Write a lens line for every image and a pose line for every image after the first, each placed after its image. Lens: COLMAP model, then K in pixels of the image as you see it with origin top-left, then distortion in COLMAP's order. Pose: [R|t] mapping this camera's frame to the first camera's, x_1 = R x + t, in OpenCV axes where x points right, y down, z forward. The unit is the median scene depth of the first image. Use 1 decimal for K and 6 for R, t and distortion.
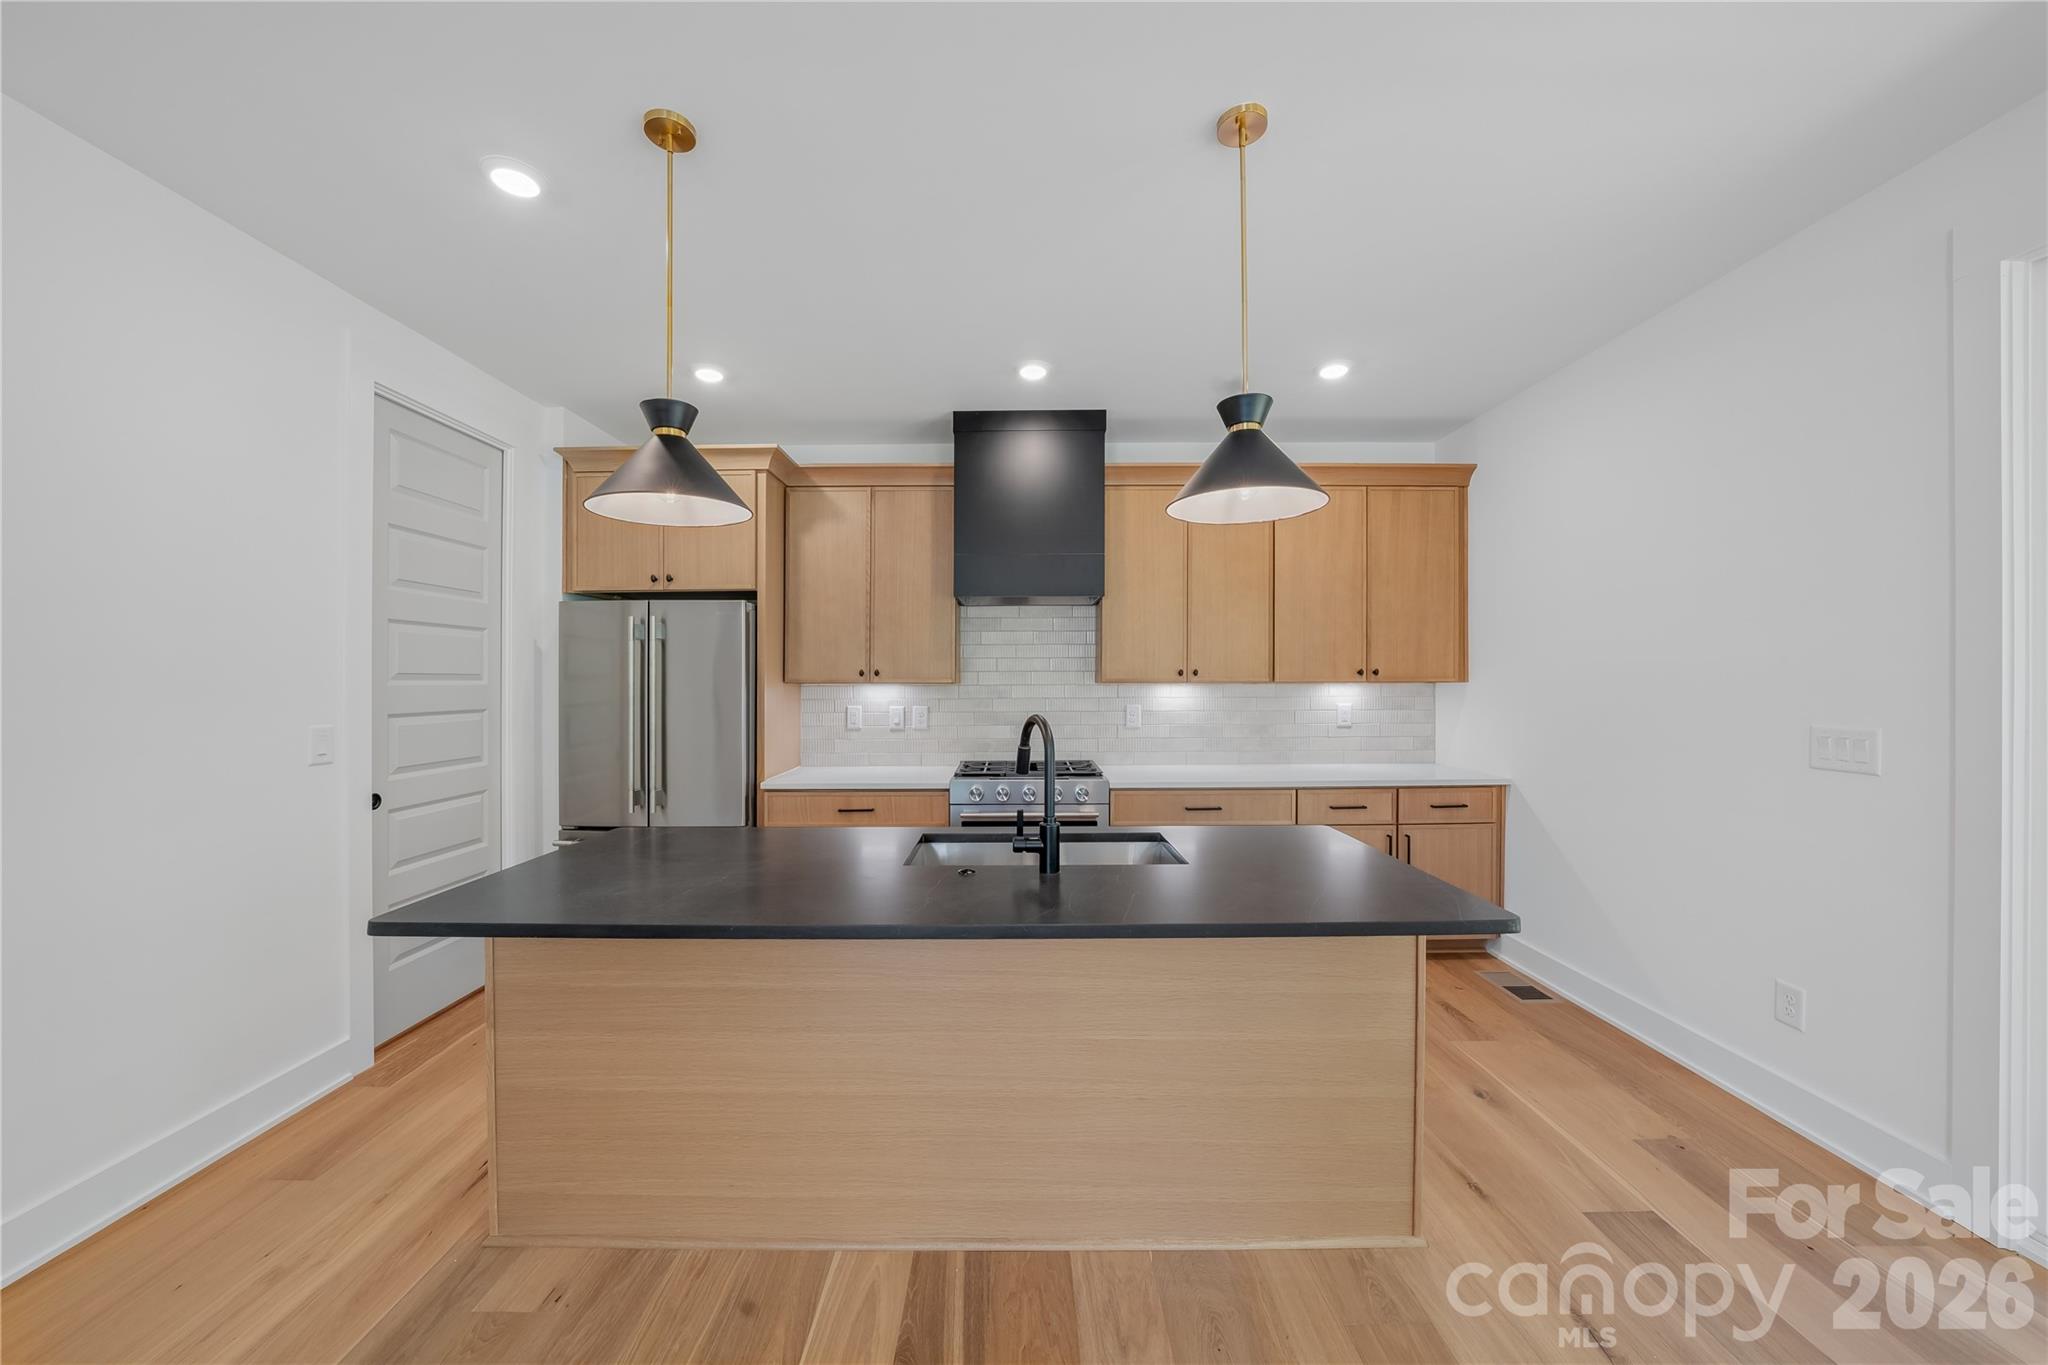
lens RADIAL K [[712.0, 0, 1022.8], [0, 712.0, 683.4], [0, 0, 1]] dist [-0.018138, 0.002276]
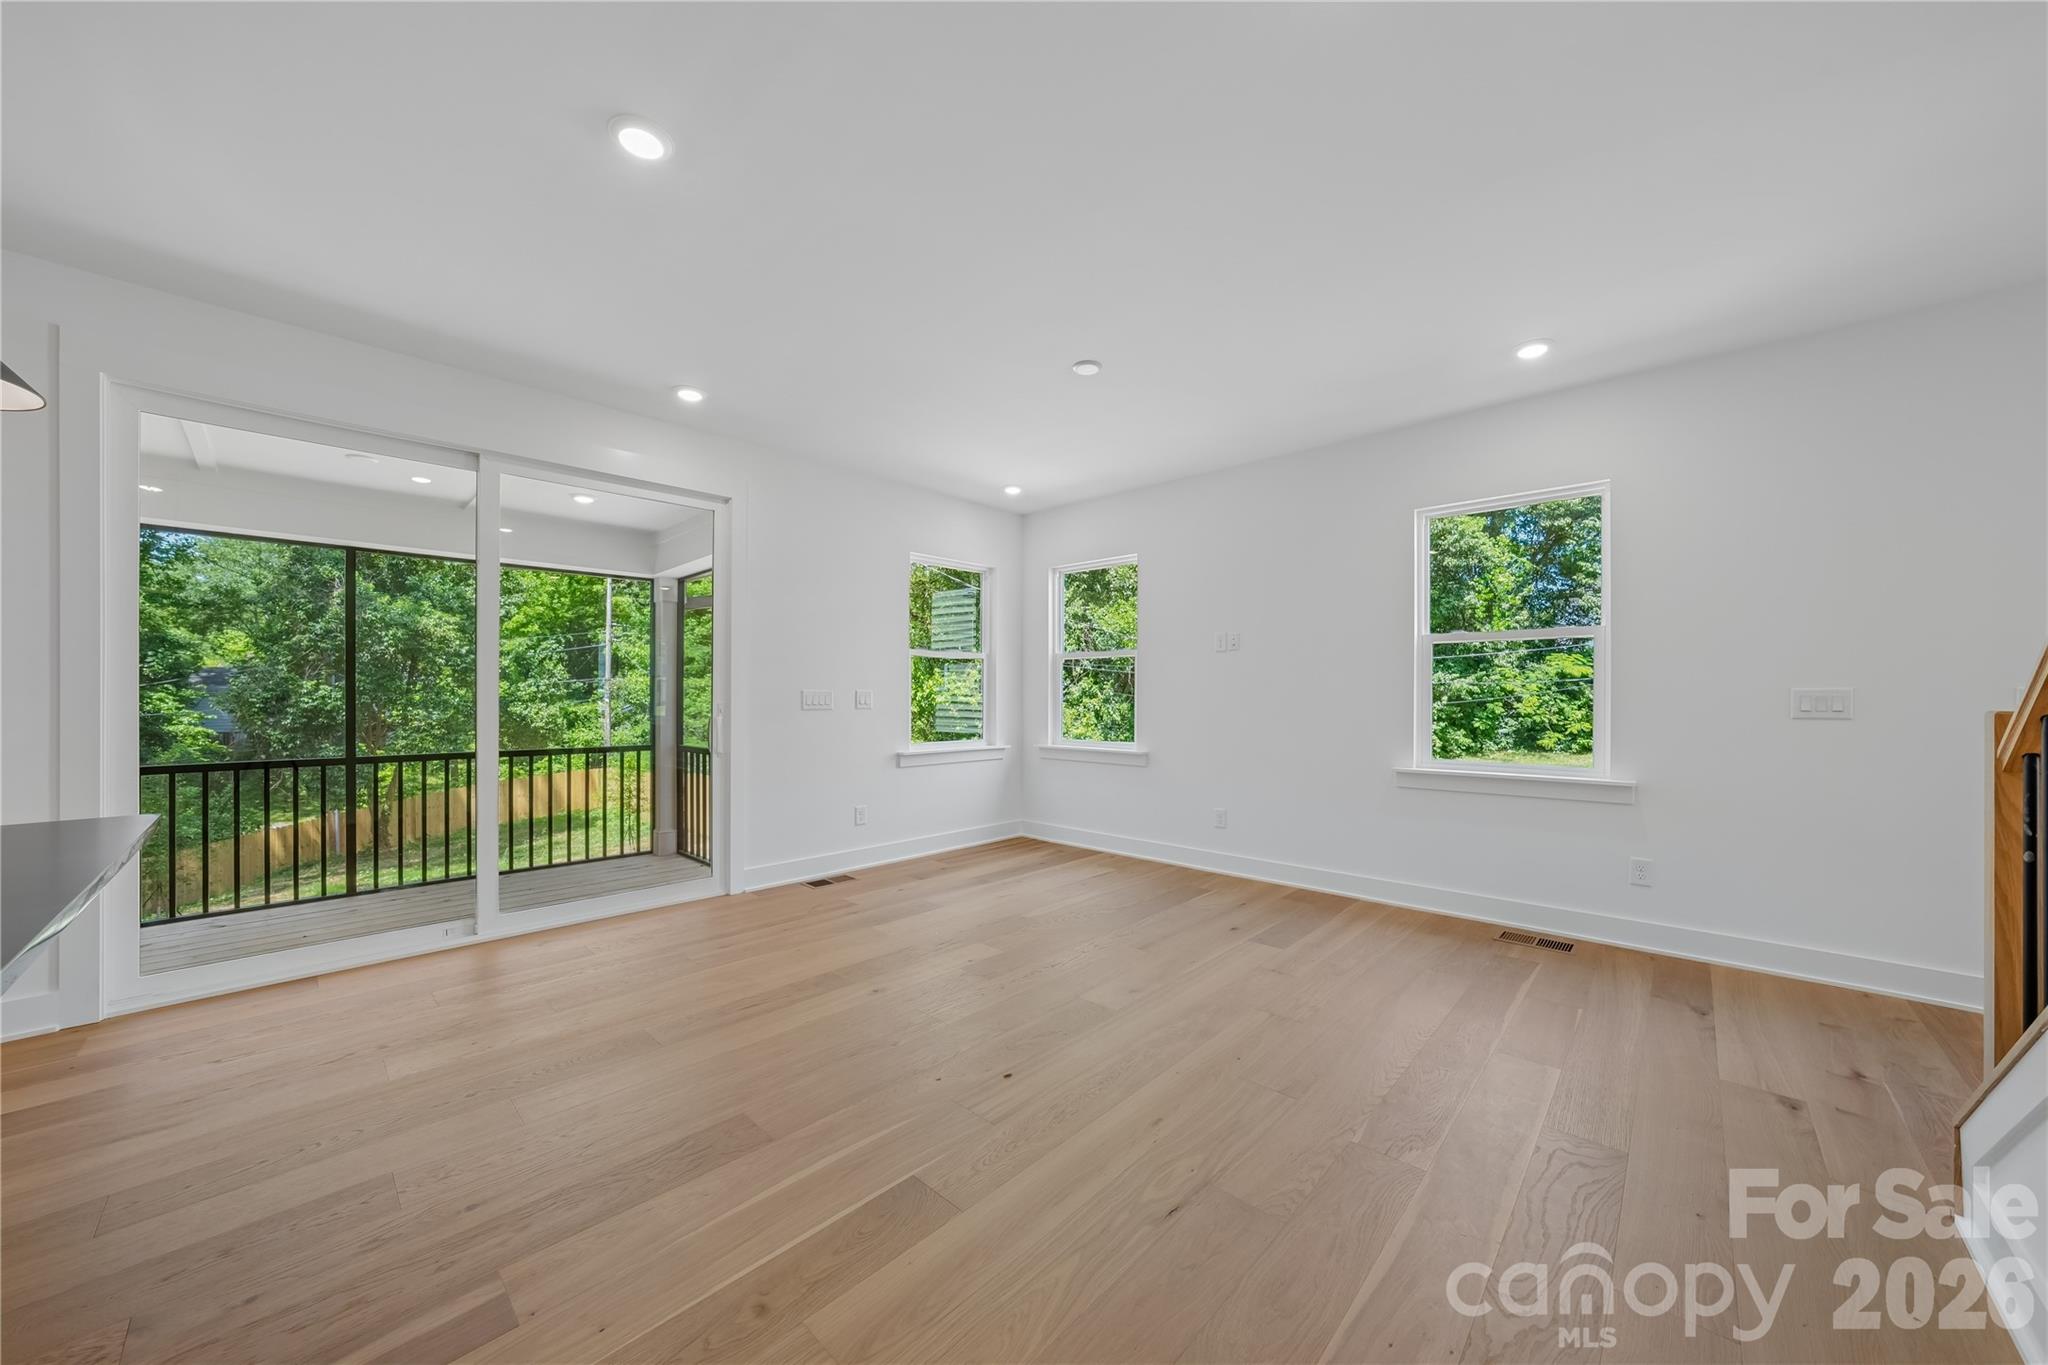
lens RADIAL K [[712.0, 0, 1041.3], [0, 712.0, 699.8], [0, 0, 1]] dist [-0.018138, 0.002276]
pose [[-0.732233, -0.001883, 0.681051, -0.504069], [0.002106, 0.999985, 0.005029, 0.046044], [-0.681050, 0.005117, -0.732219, 0.314397]]
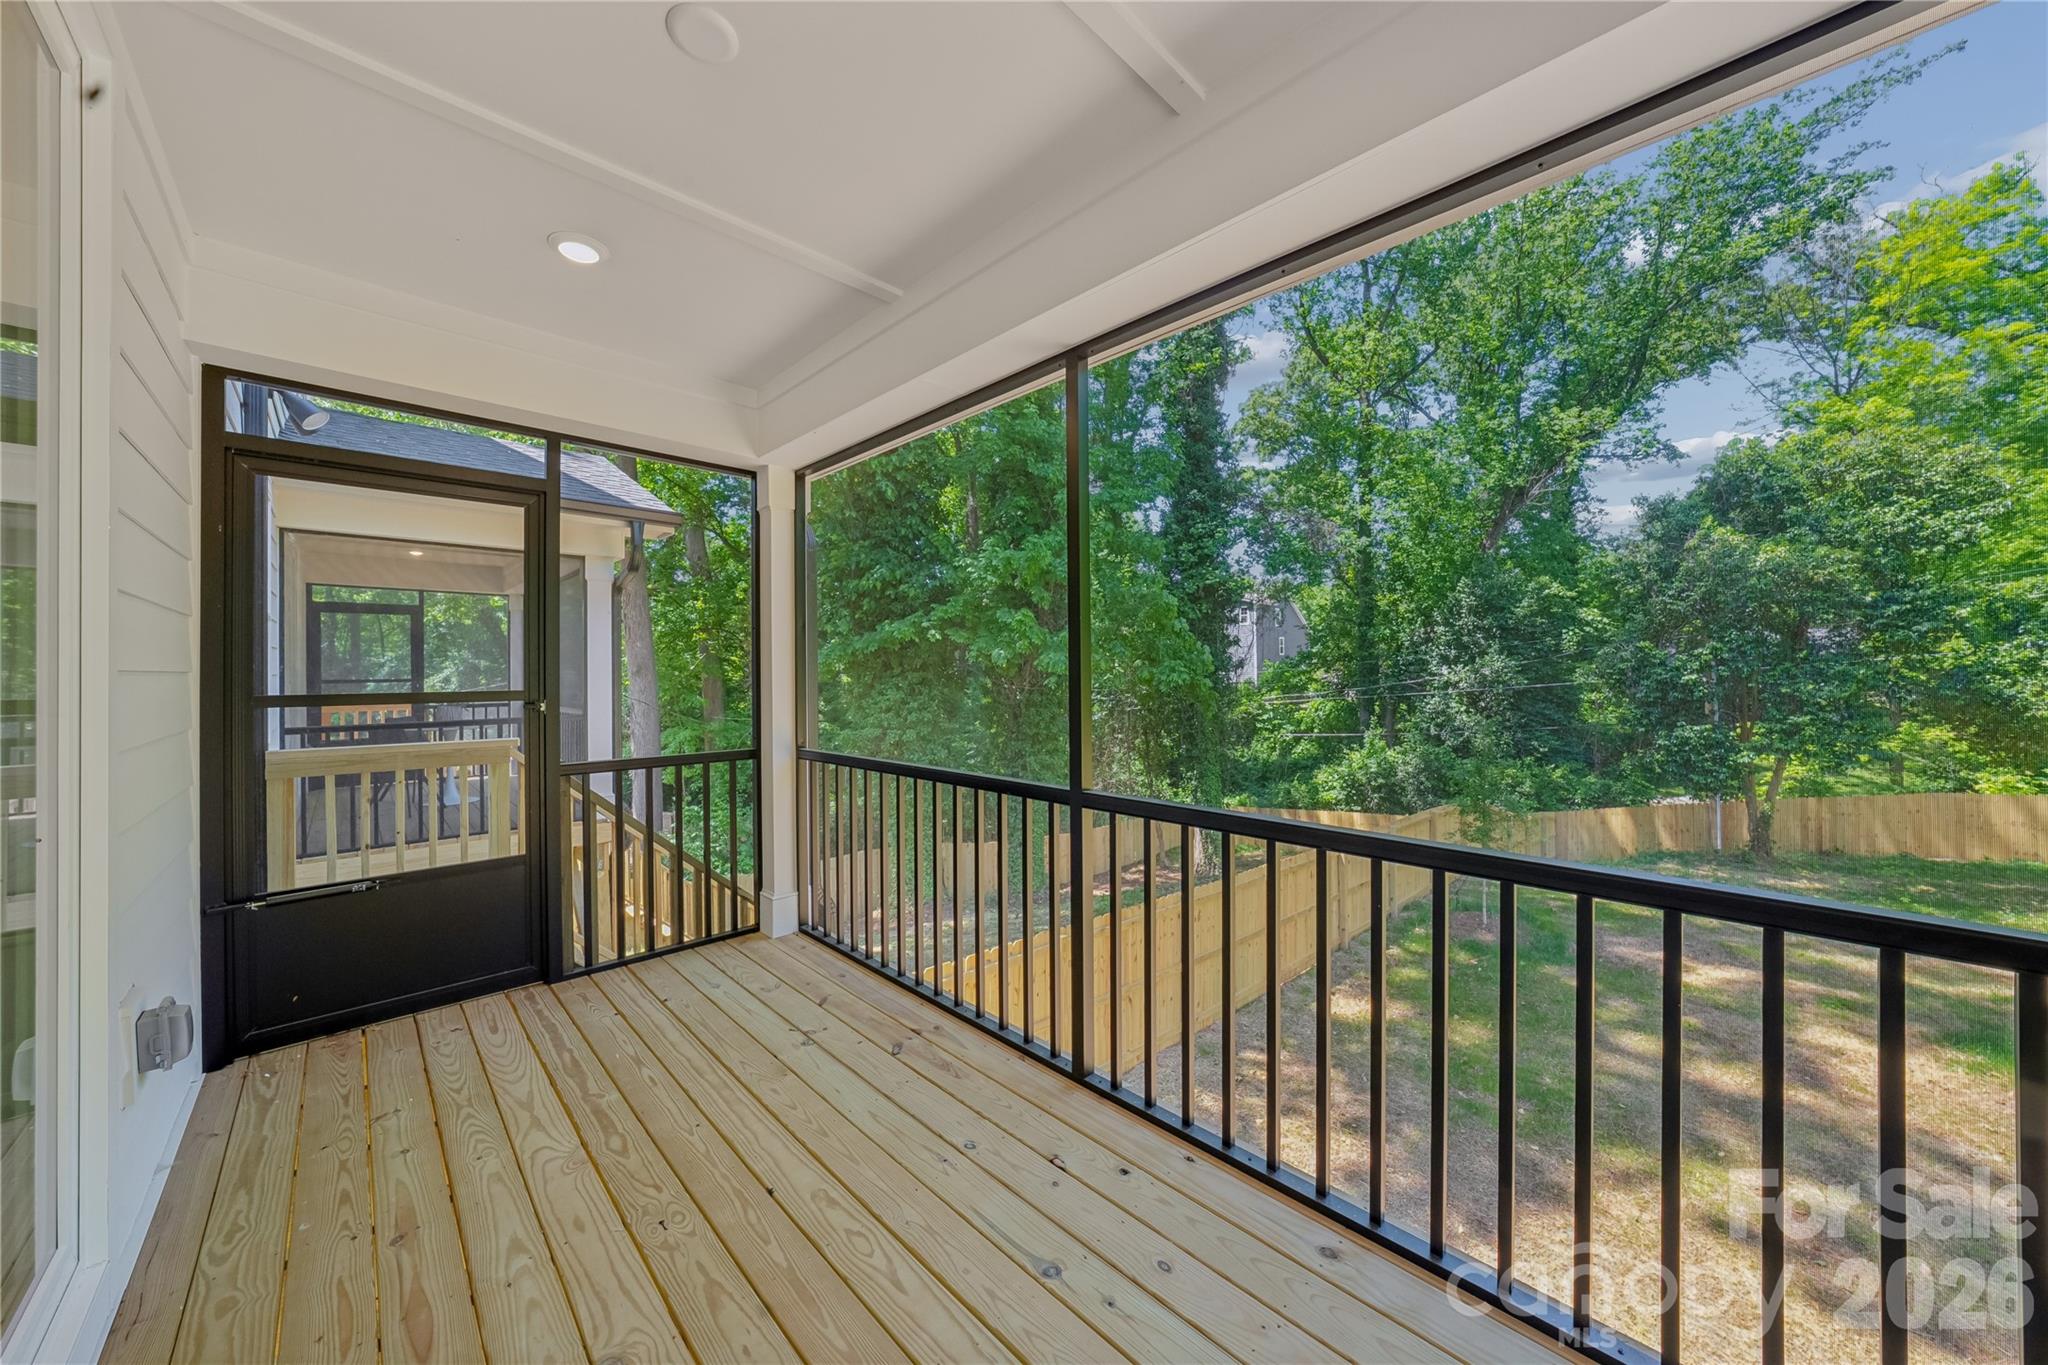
lens RADIAL K [[712.0, 0, 1031.5], [0, 712.0, 668.8], [0, 0, 1]] dist [-0.018138, 0.002276]
pose [[0.715284, 0.000394, 0.698833, 0.766195], [0.006199, 0.999957, -0.006909, 0.051327], [-0.698806, 0.009274, 0.715251, -0.164167]]
